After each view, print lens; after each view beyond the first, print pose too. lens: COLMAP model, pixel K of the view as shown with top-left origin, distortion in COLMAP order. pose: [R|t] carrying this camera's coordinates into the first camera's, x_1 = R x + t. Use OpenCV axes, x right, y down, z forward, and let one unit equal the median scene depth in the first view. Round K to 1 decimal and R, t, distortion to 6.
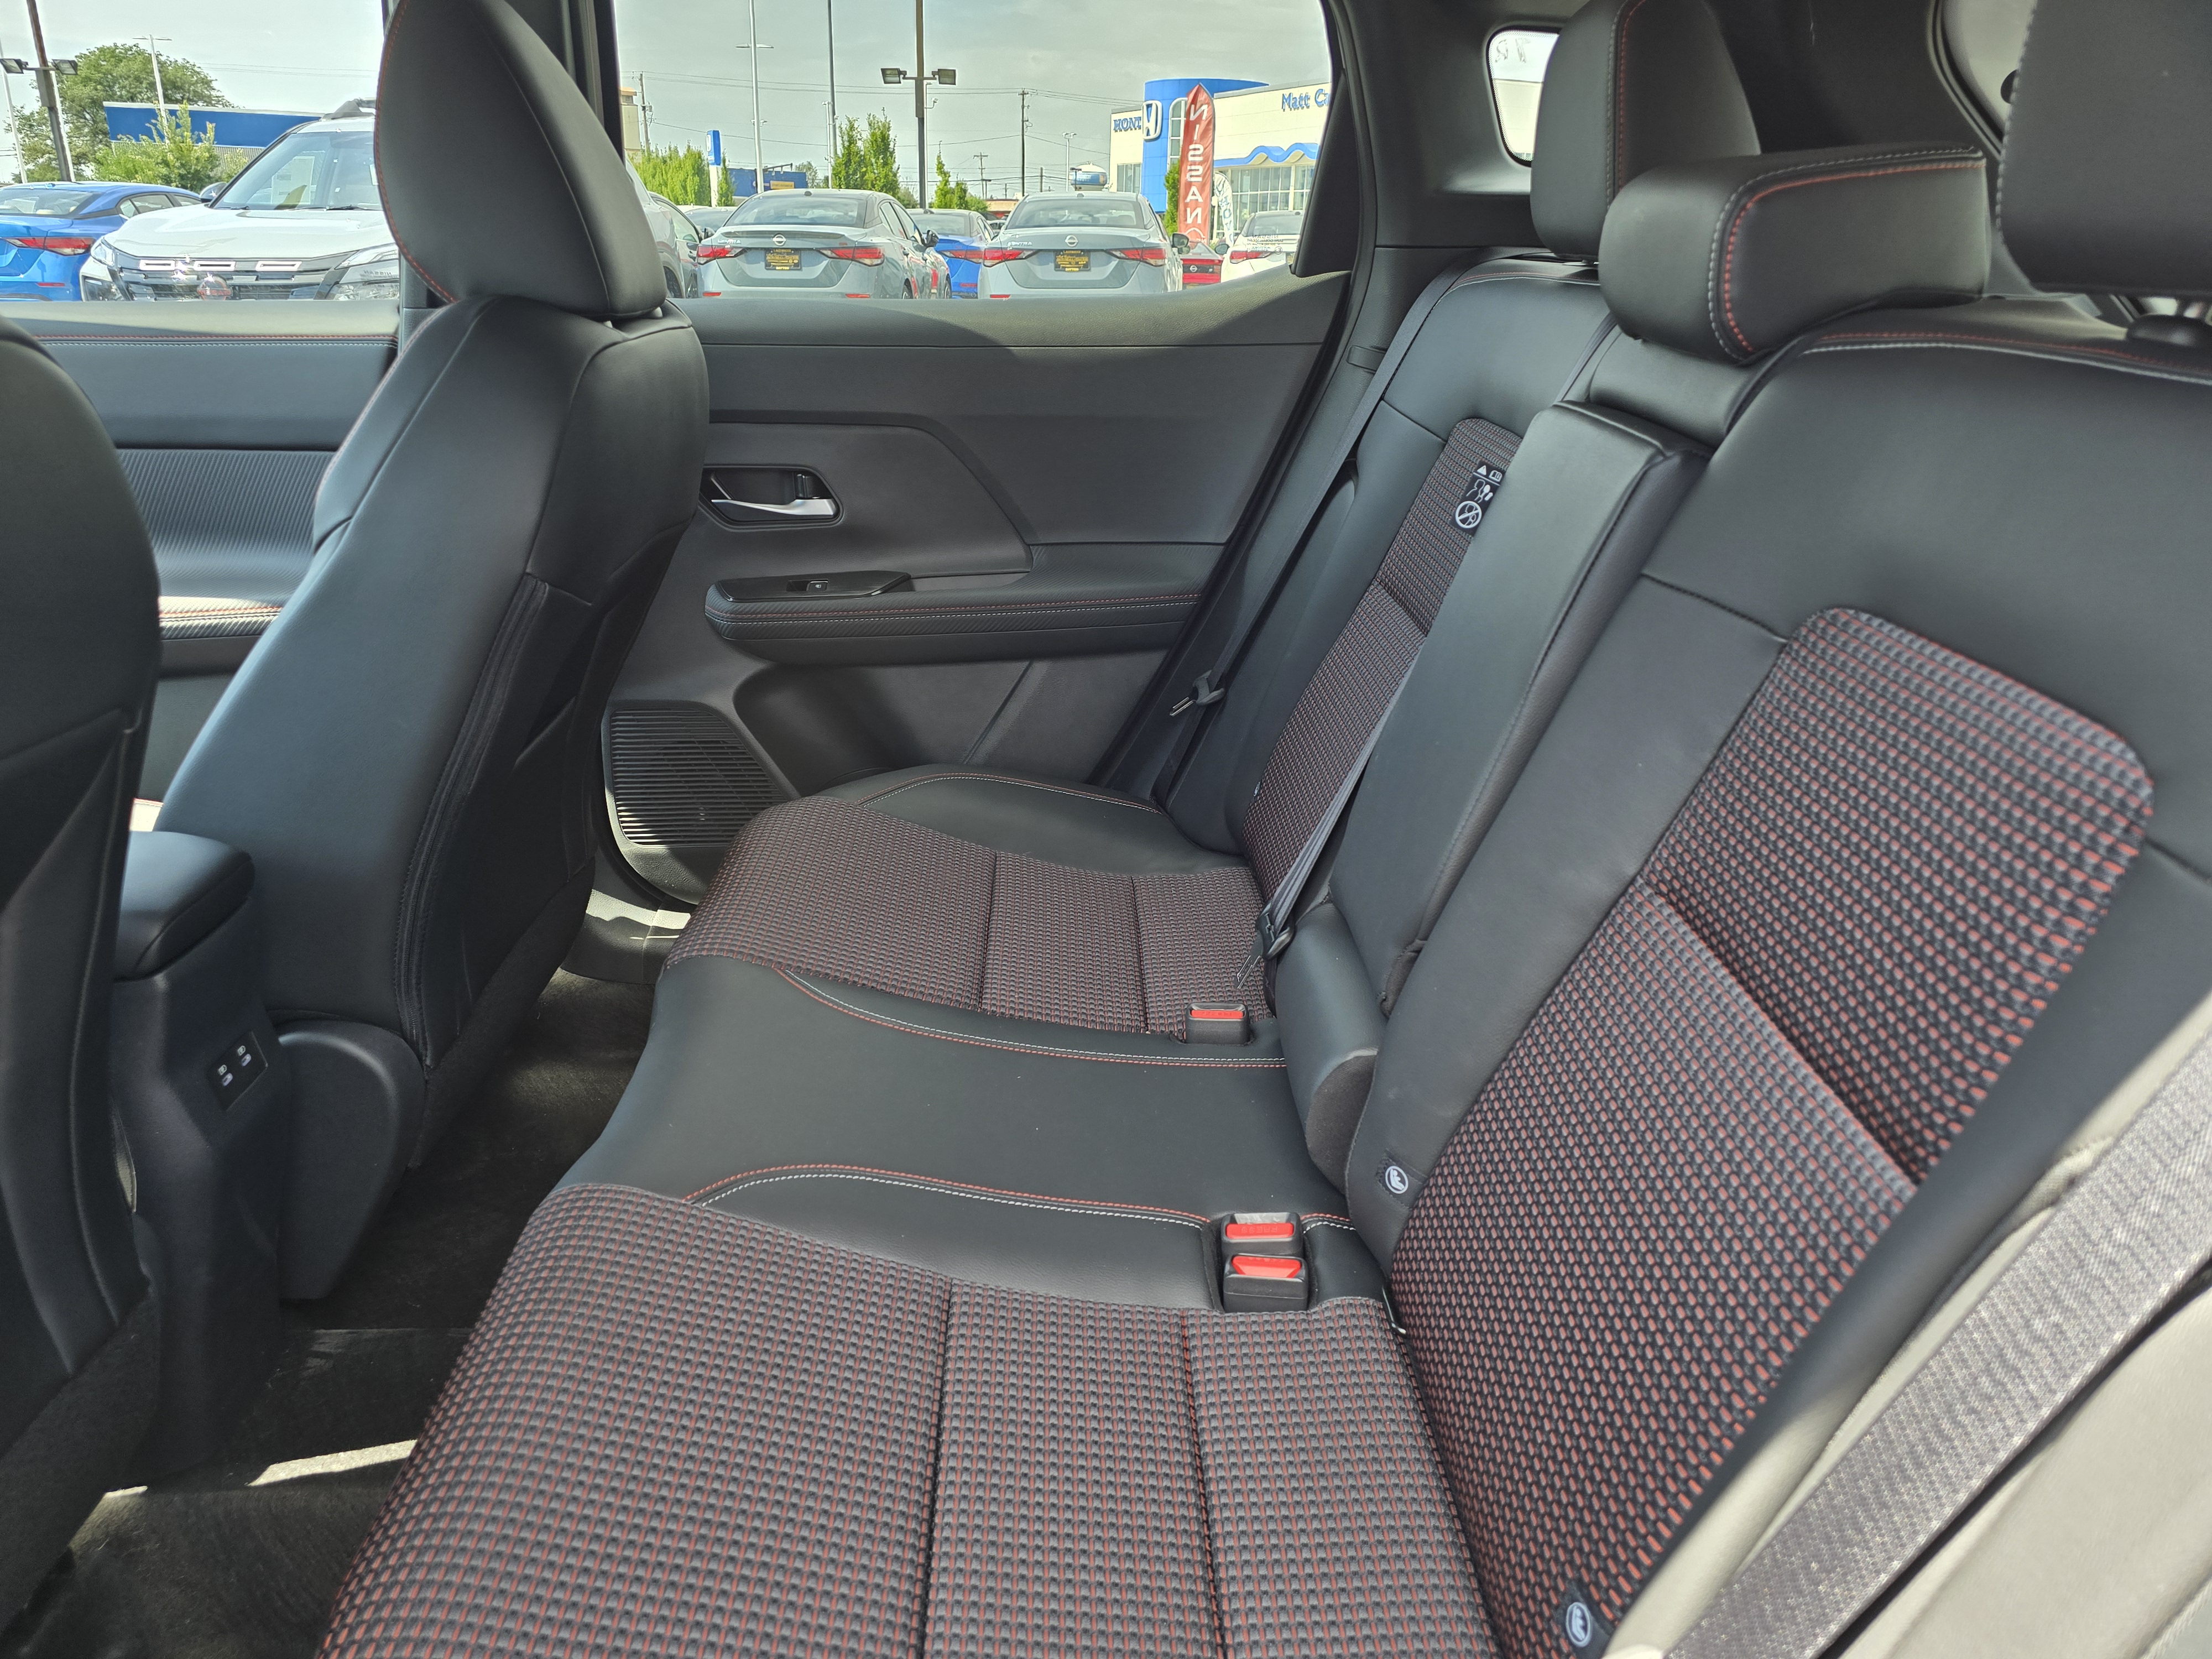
lens RADIAL K [[1478.6, 0, 1108.6], [0, 1478.6, 862.4], [0, 0, 1]] dist [0.027289, -0.031886]
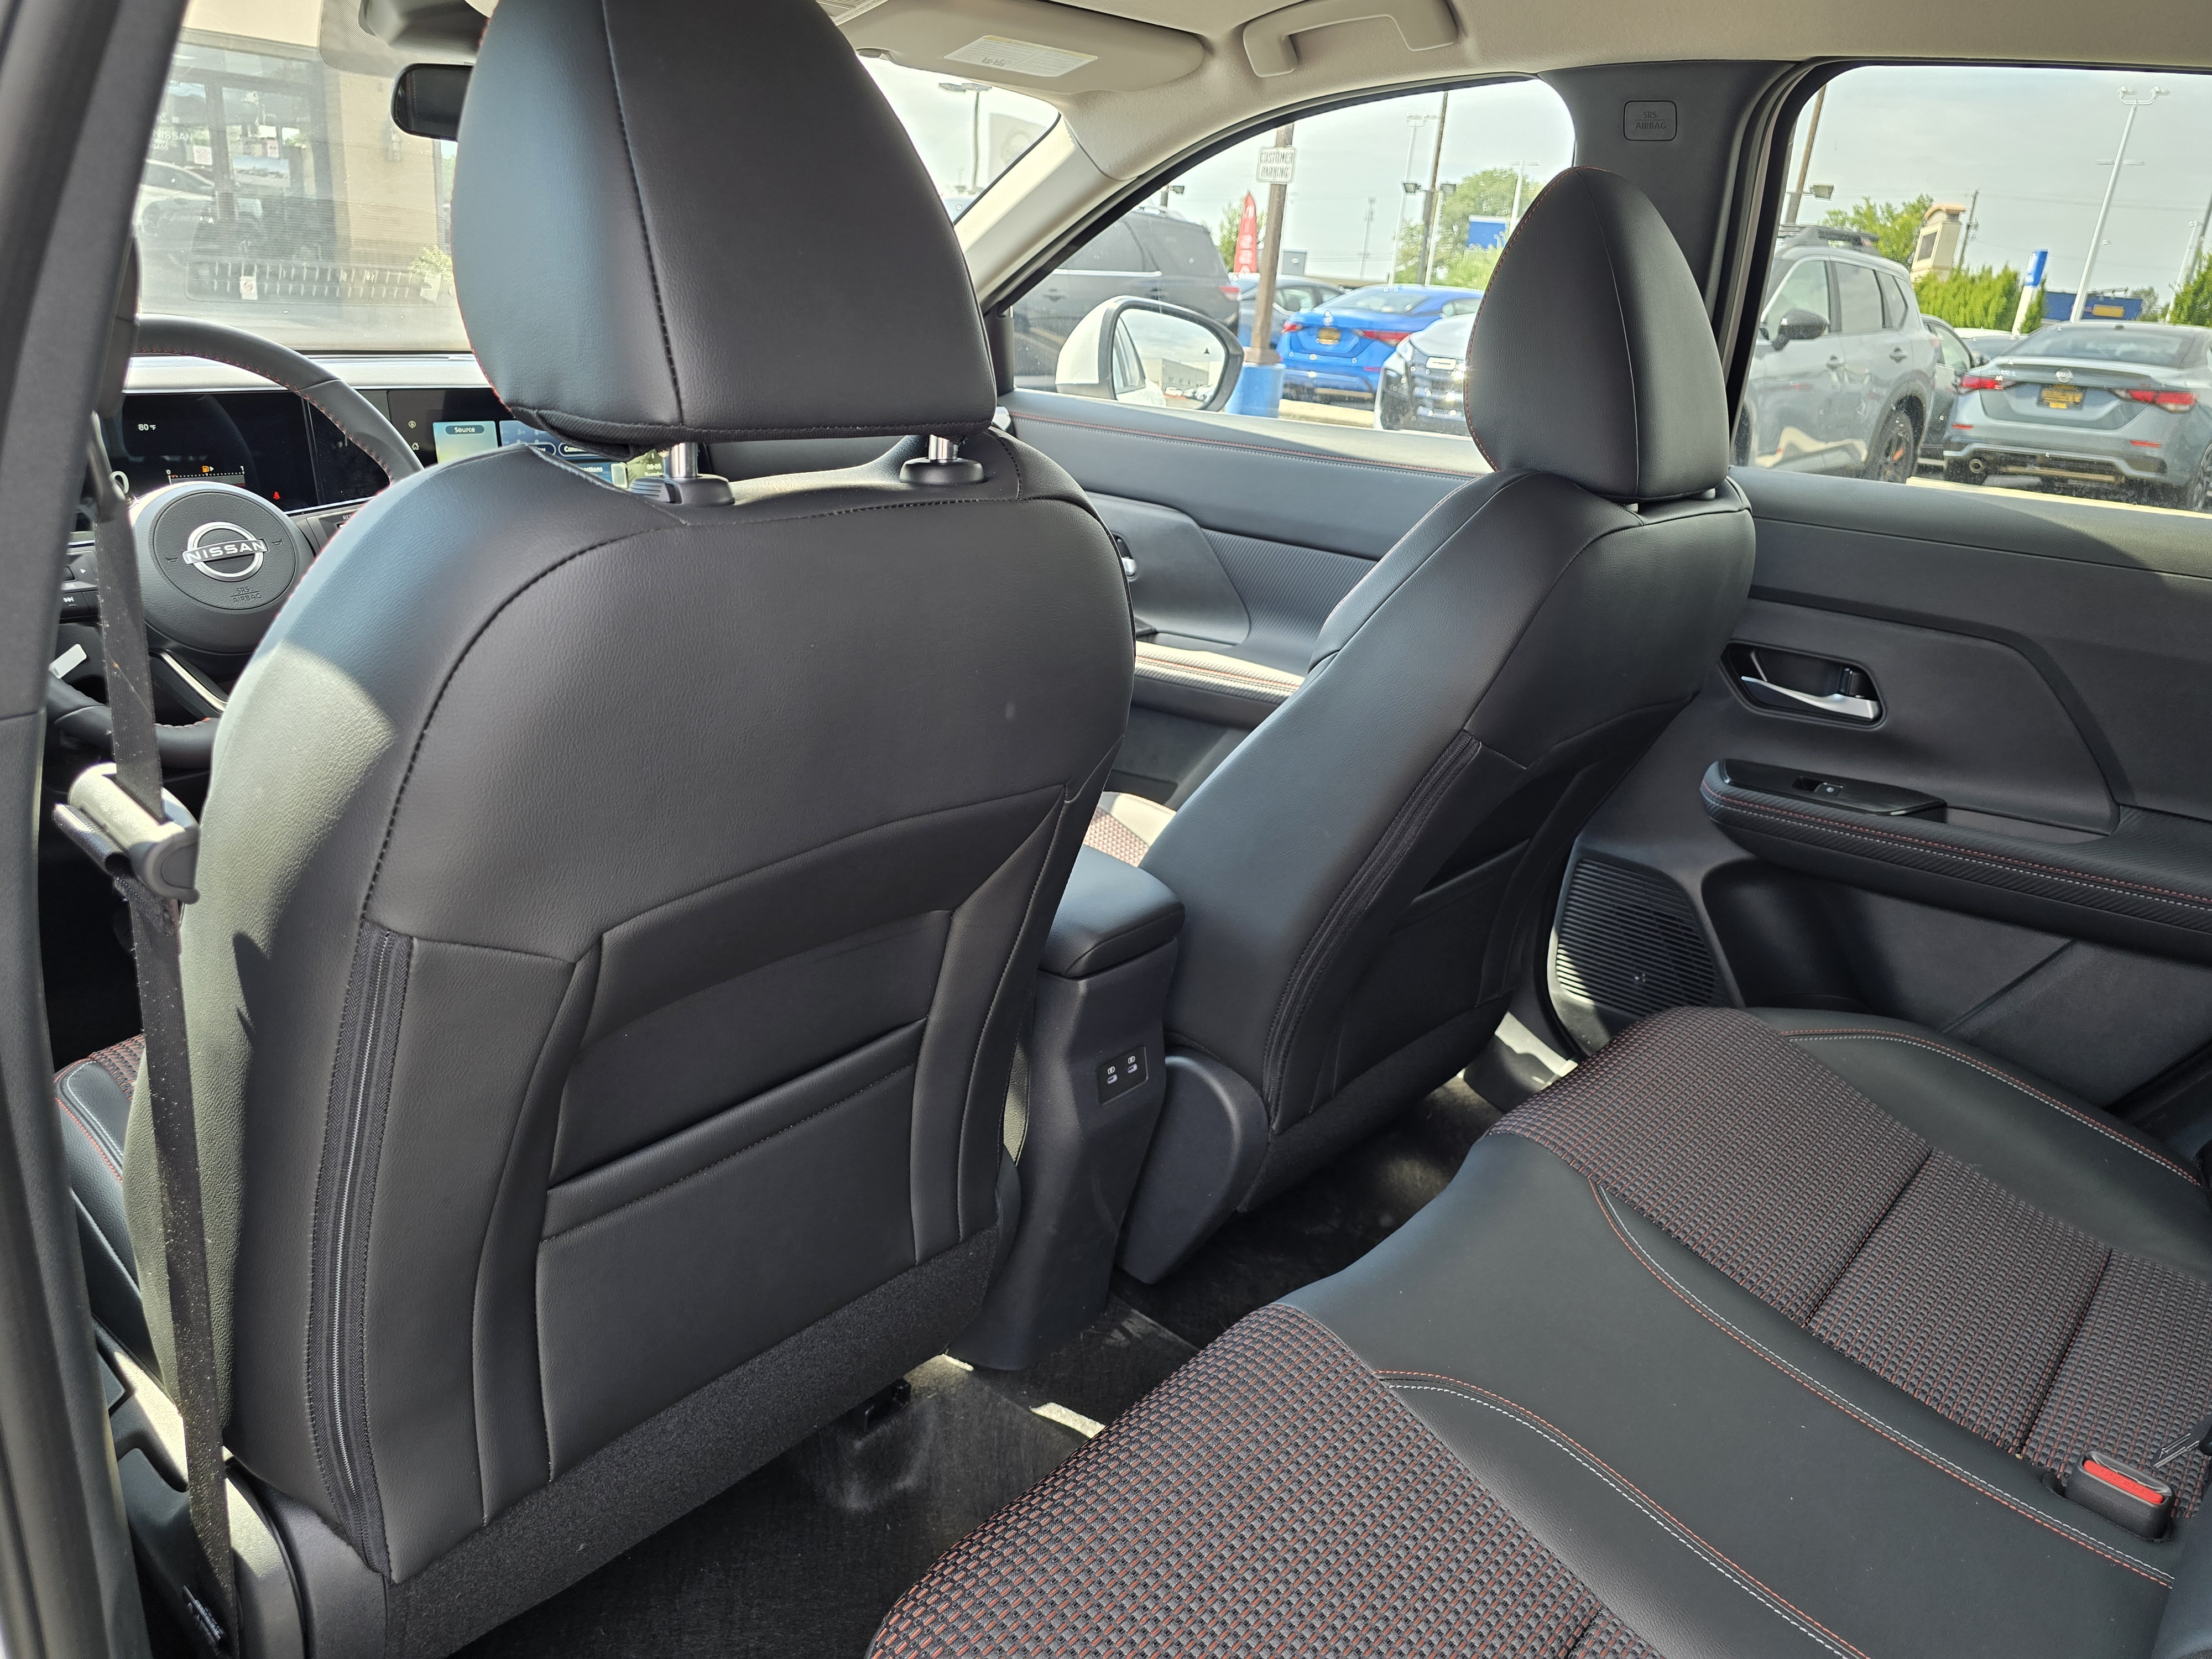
lens RADIAL K [[1493.1, 0, 1120.6], [0, 1493.1, 826.8], [0, 0, 1]] dist [0.049210, -0.055959]
pose [[0.723776, 0.262139, -0.638304, 0.079587], [-0.316349, 0.948147, 0.030676, -0.055483], [0.613247, 0.179724, 0.769173, 0.034701]]
